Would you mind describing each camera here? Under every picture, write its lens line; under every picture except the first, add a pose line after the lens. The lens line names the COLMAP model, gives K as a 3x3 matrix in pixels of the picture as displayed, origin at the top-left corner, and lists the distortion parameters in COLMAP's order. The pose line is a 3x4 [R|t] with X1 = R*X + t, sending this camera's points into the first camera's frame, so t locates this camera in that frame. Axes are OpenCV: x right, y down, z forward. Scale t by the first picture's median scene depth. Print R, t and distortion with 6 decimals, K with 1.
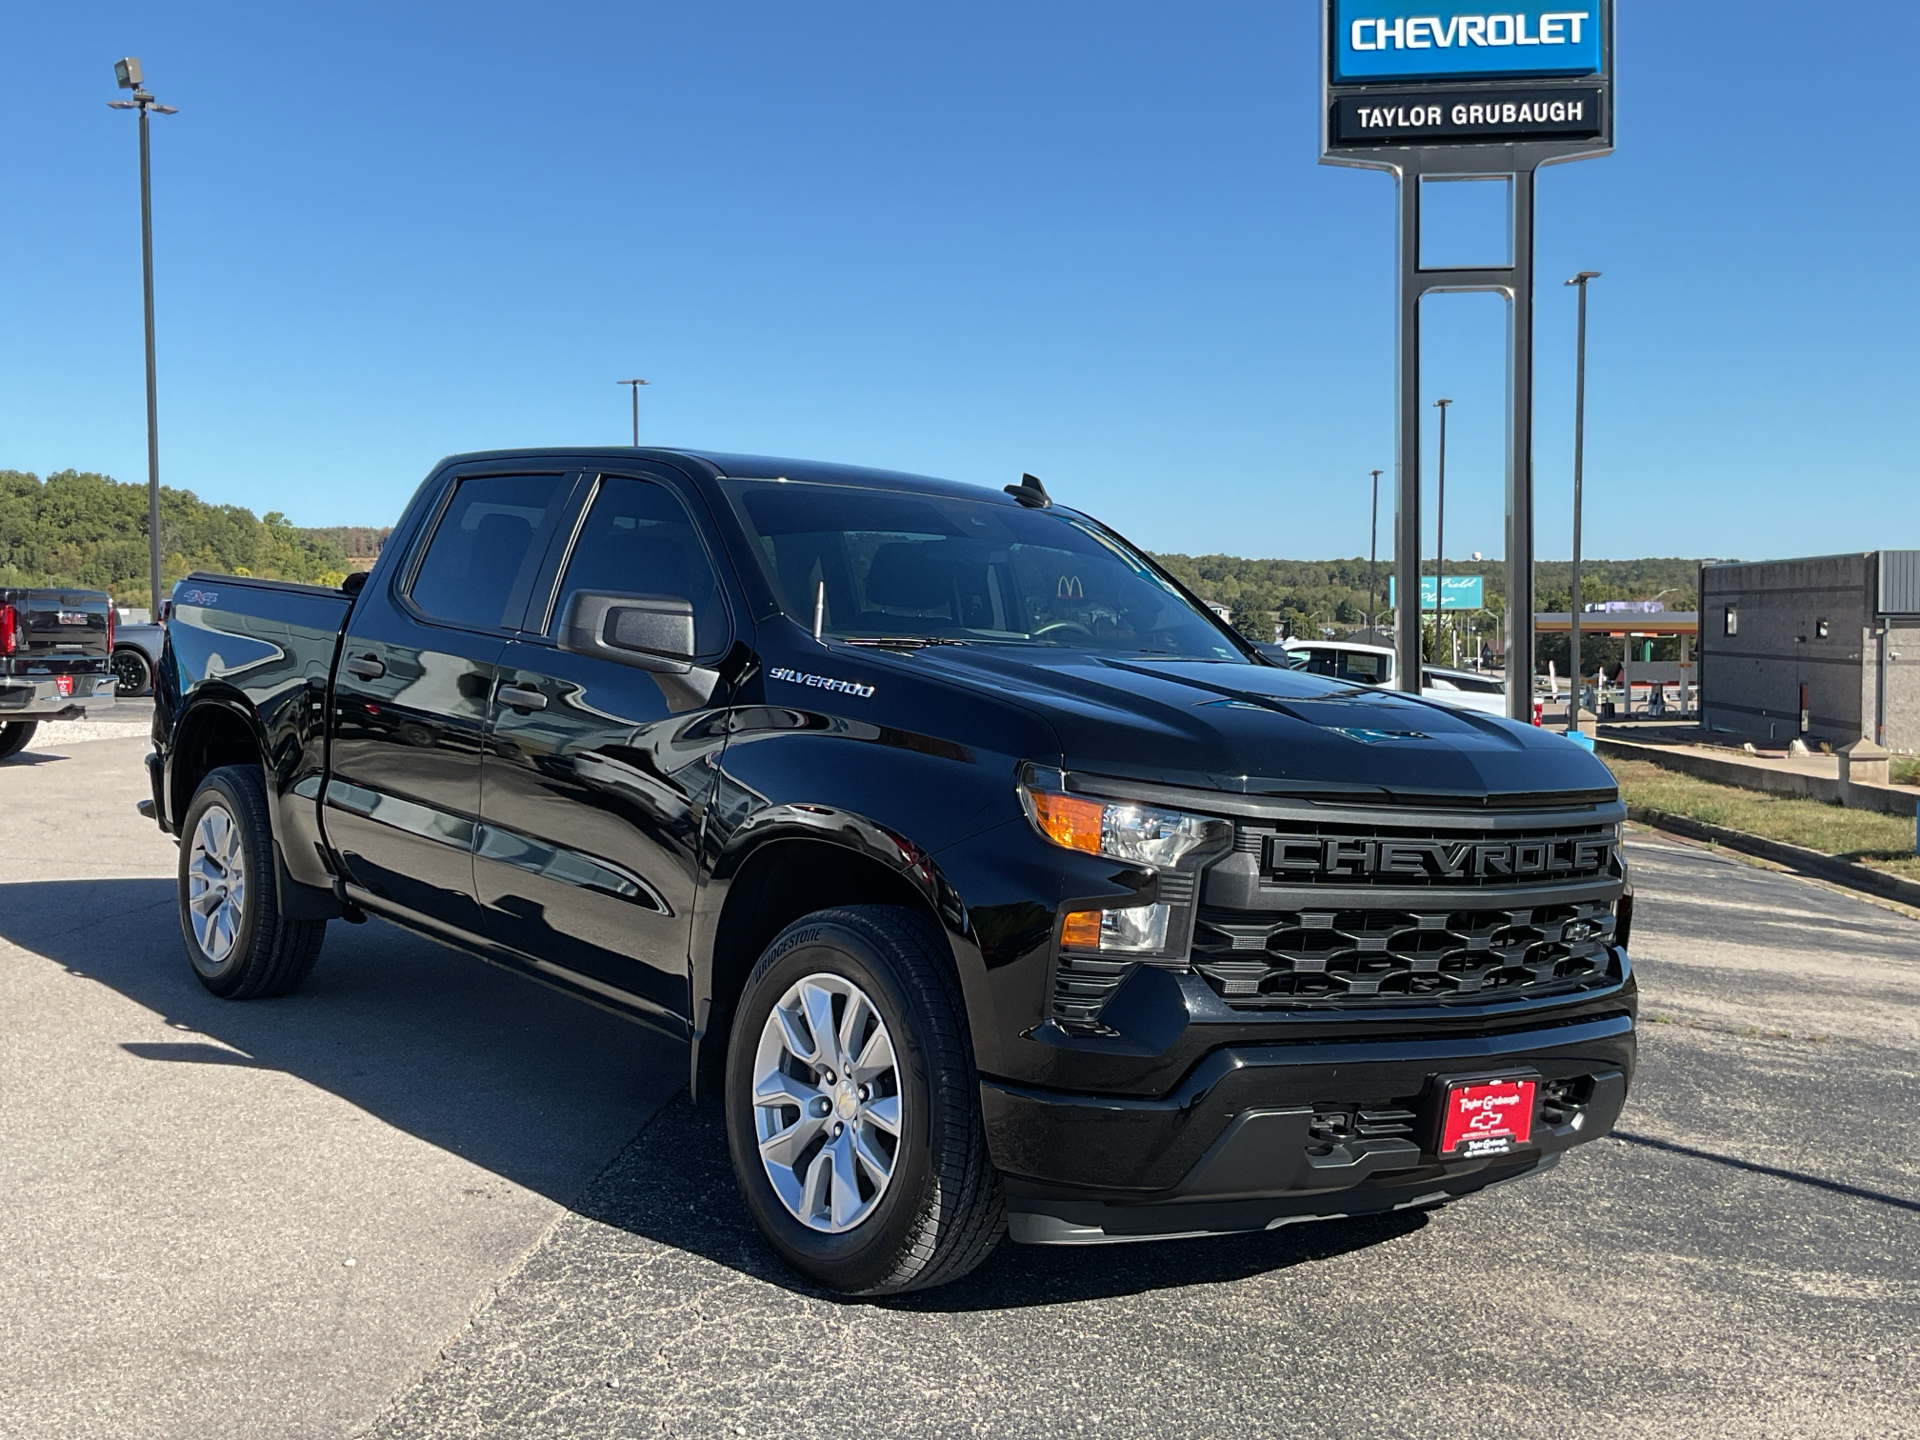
lens RADIAL K [[2148.4, 0, 949.1], [0, 2148.4, 719.7], [0, 0, 1]] dist [0.013760, 0.000000]
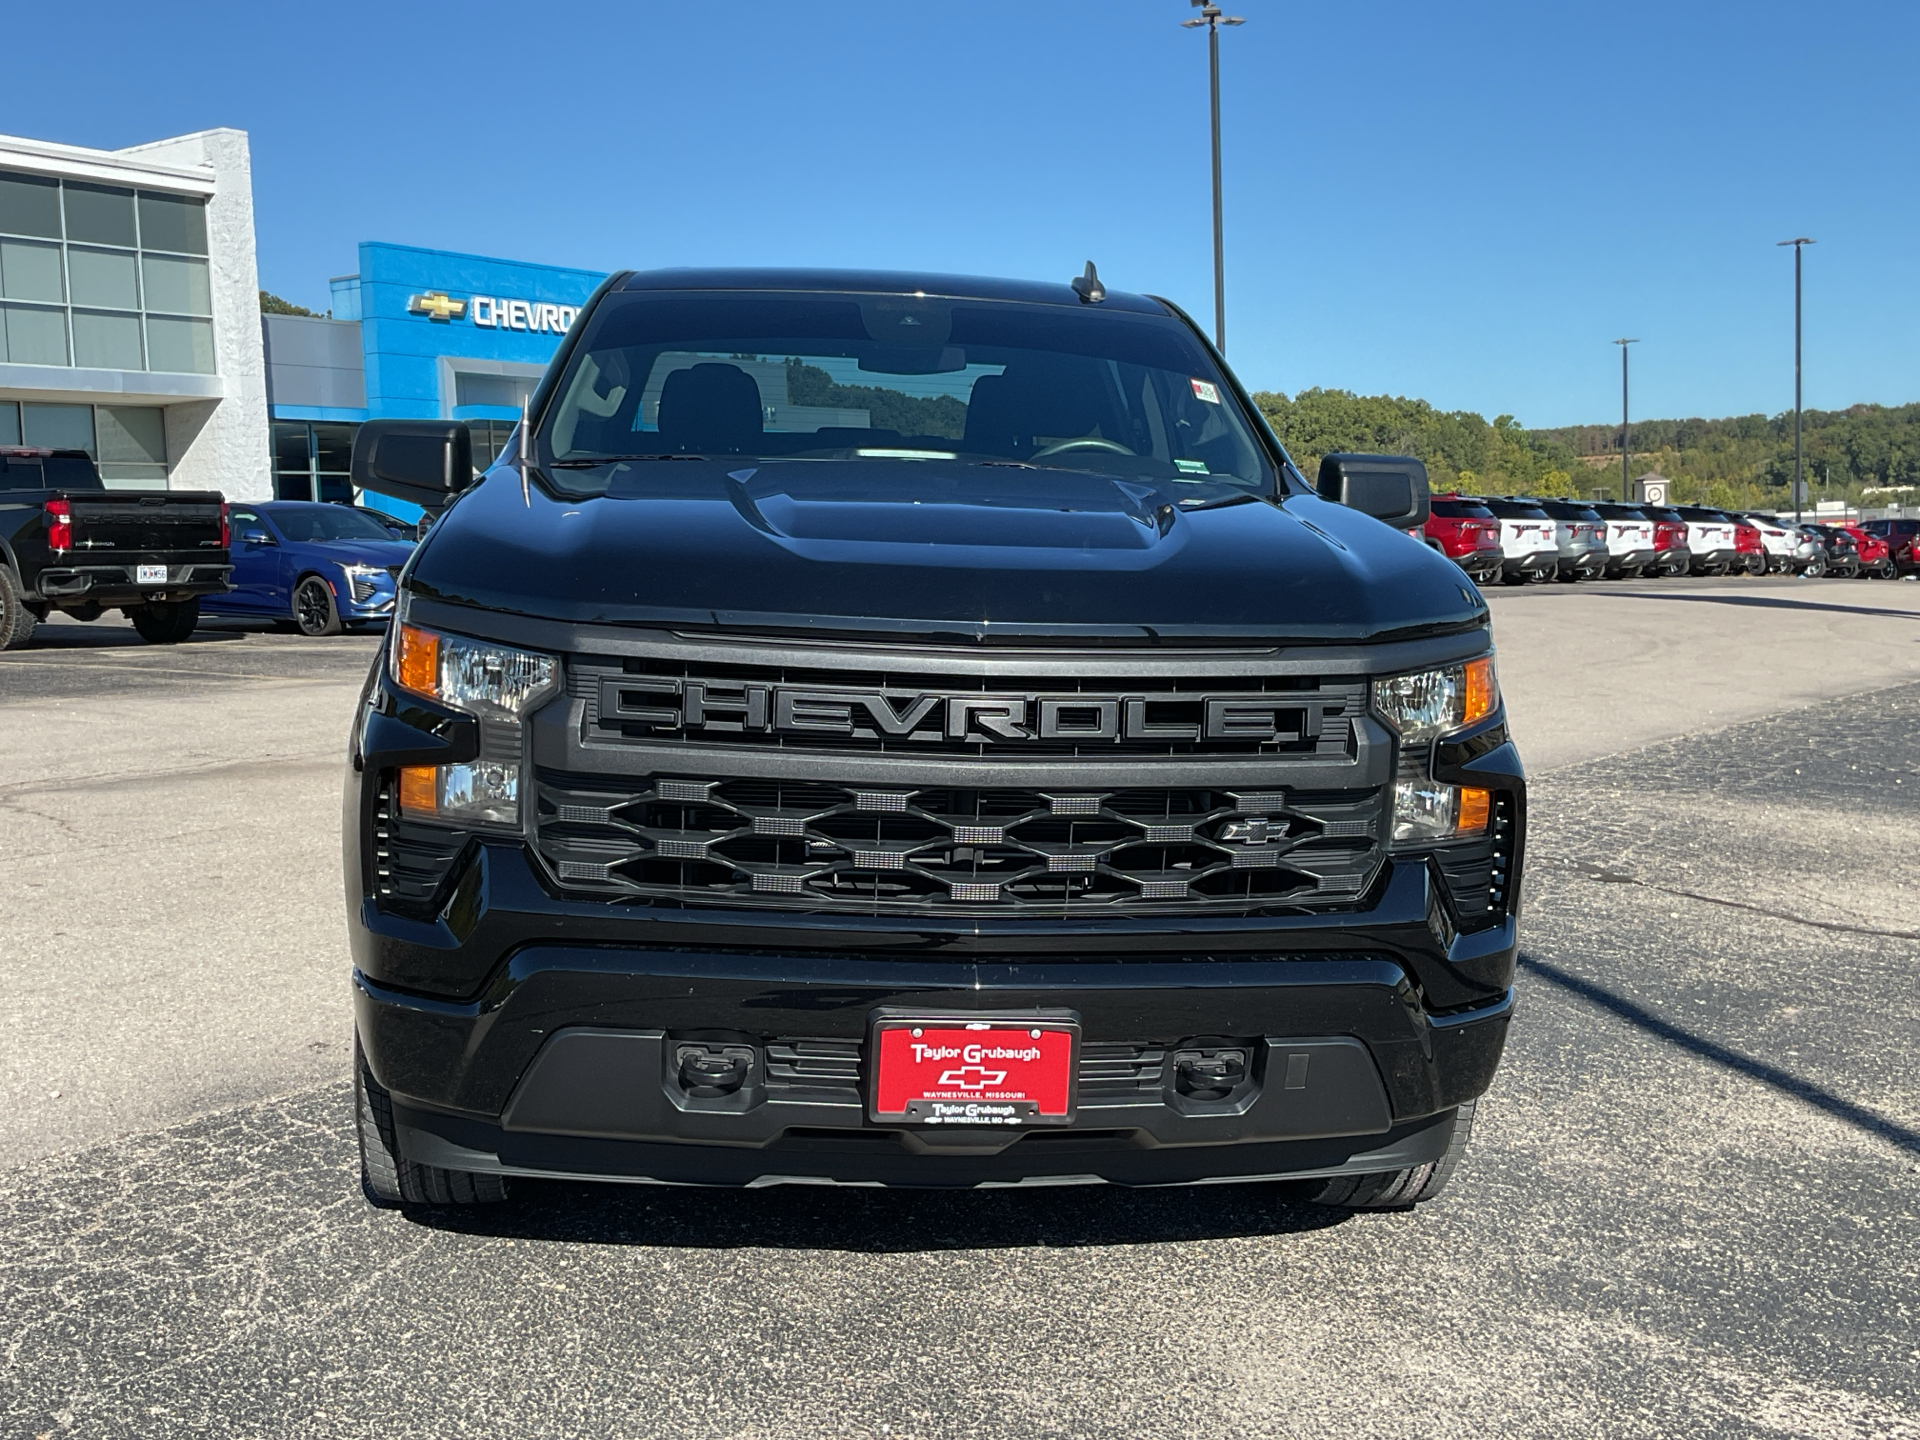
lens RADIAL K [[2148.4, 0, 959.7], [0, 2148.4, 721.2], [0, 0, 1]] dist [0.013760, 0.000000]
pose [[0.831638, 0.016552, -0.555071, 0.621051], [0.008139, 0.999085, 0.041986, 0.034912], [0.555258, -0.039434, 0.830742, 0.388085]]
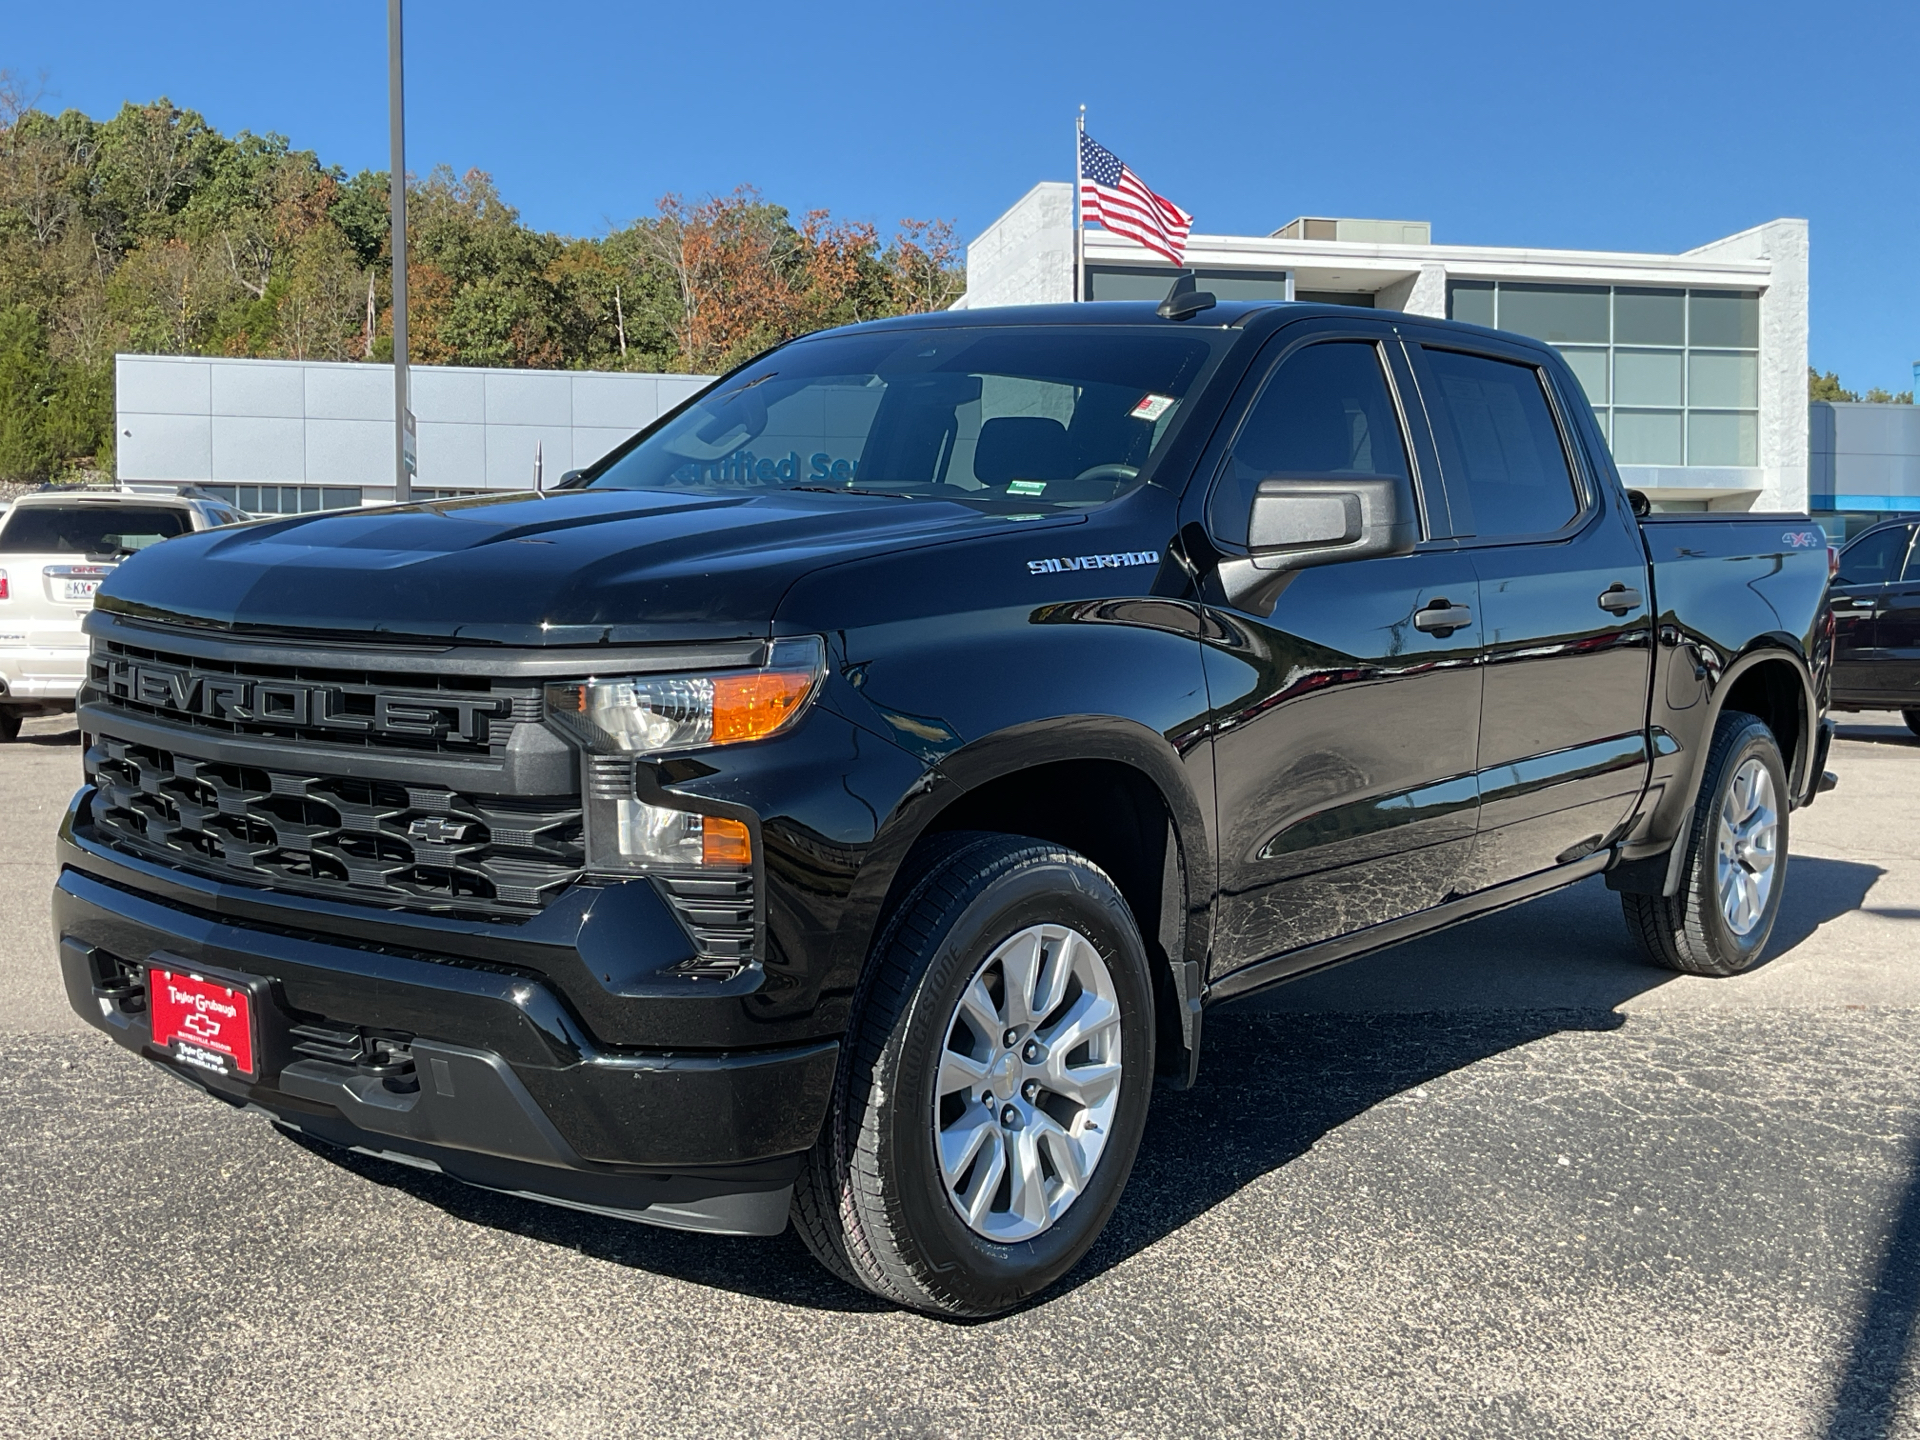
lens RADIAL K [[2148.4, 0, 950.1], [0, 2148.4, 717.9], [0, 0, 1]] dist [0.013760, 0.000000]
pose [[0.207901, 0.016868, -0.978004, 1.043160], [-0.043095, 0.999038, 0.008070, 0.052546], [0.977200, 0.040469, 0.208428, 1.059166]]
